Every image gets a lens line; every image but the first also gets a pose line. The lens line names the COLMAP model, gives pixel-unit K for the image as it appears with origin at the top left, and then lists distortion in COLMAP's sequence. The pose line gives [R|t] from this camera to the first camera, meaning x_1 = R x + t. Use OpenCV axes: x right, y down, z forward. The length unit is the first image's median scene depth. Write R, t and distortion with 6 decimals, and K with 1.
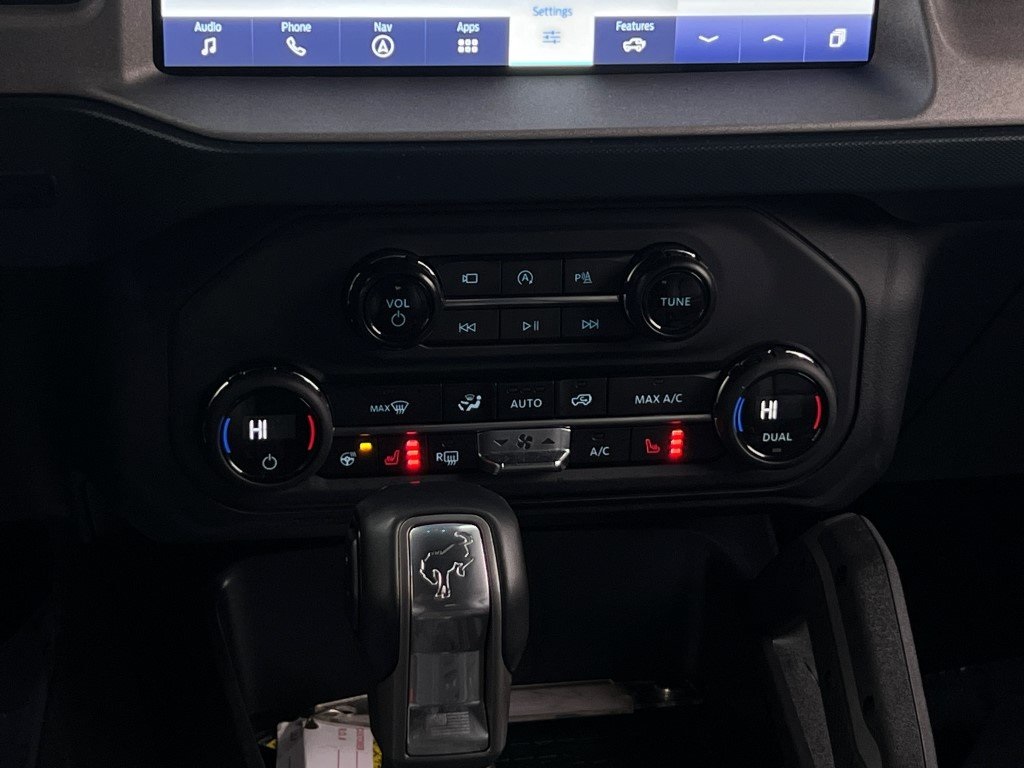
lens RADIAL K [[2327.8, 0, 551.7], [0, 2327.8, 394.6], [0, 0, 1]] dist [0.187851, 0.000000]
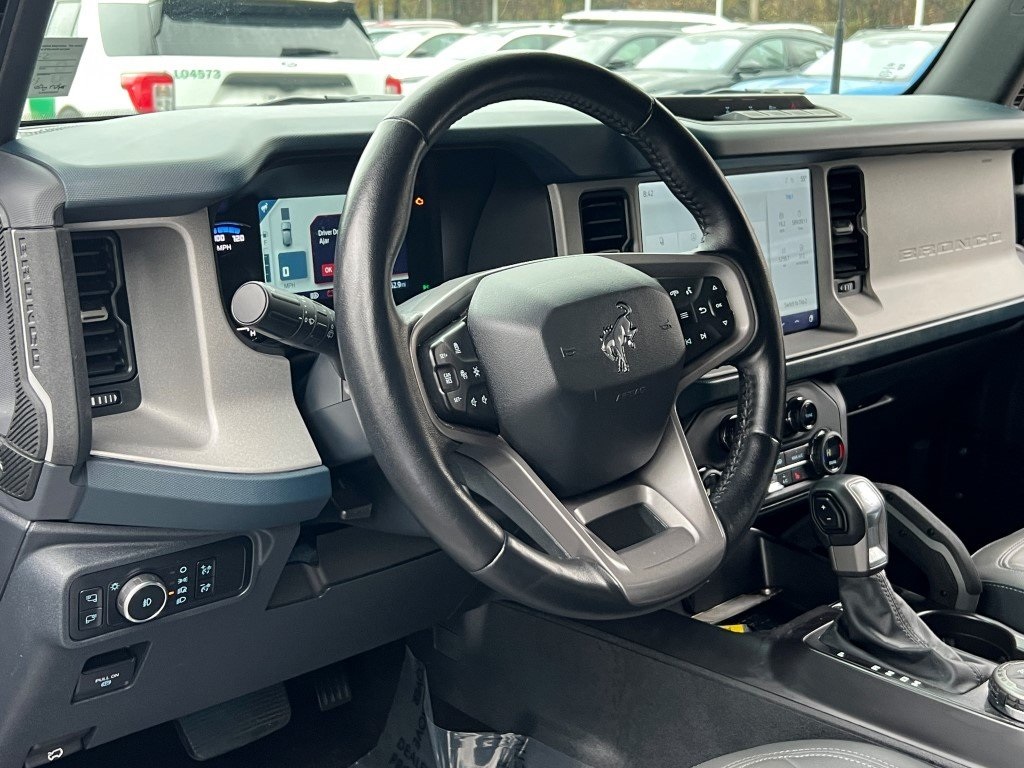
lens RADIAL K [[1257.2, 0, 509.6], [0, 1257.2, 373.5], [0, 0, 1]] dist [0.119696, 0.000000]
pose [[0.848198, -0.176066, 0.499561, -0.983025], [0.287237, 0.945313, -0.154528, 0.042626], [-0.445035, 0.274563, 0.852385, -0.119623]]
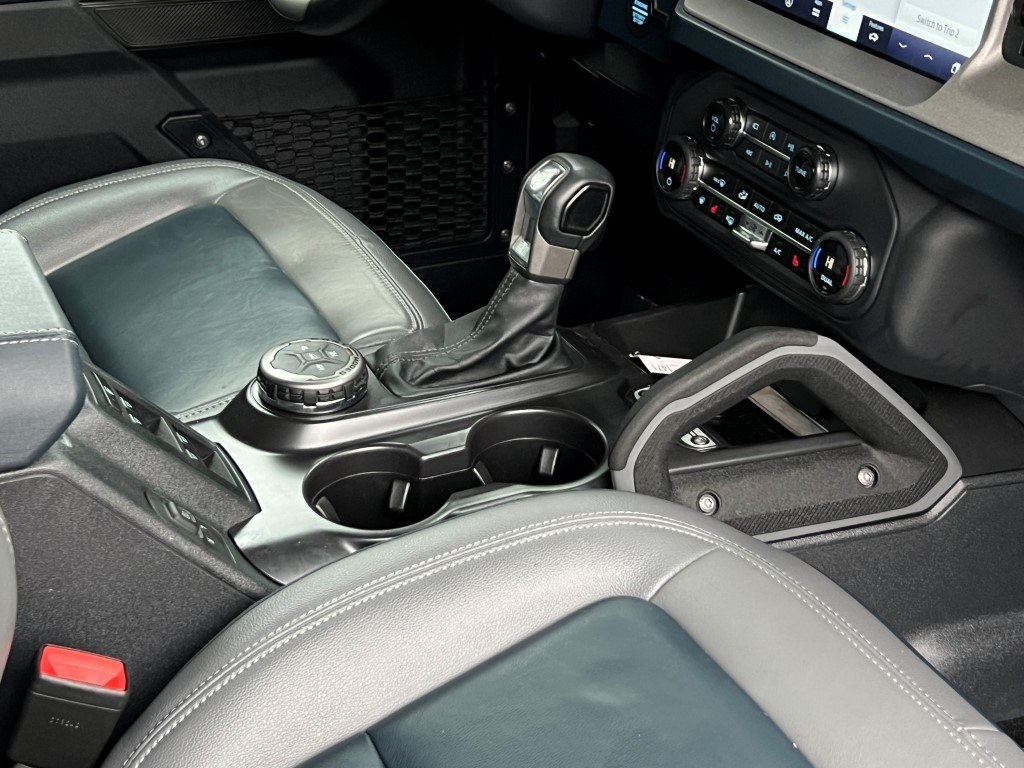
lens RADIAL K [[1476.6, 0, 518.8], [0, 1476.6, 378.1], [0, 0, 1]] dist [0.067770, 0.000000]
pose [[0.281086, 0.419453, -0.863163, 1.039341], [-0.479448, 0.840515, 0.252317, -0.089869], [0.831336, 0.342920, 0.437363, 0.386512]]
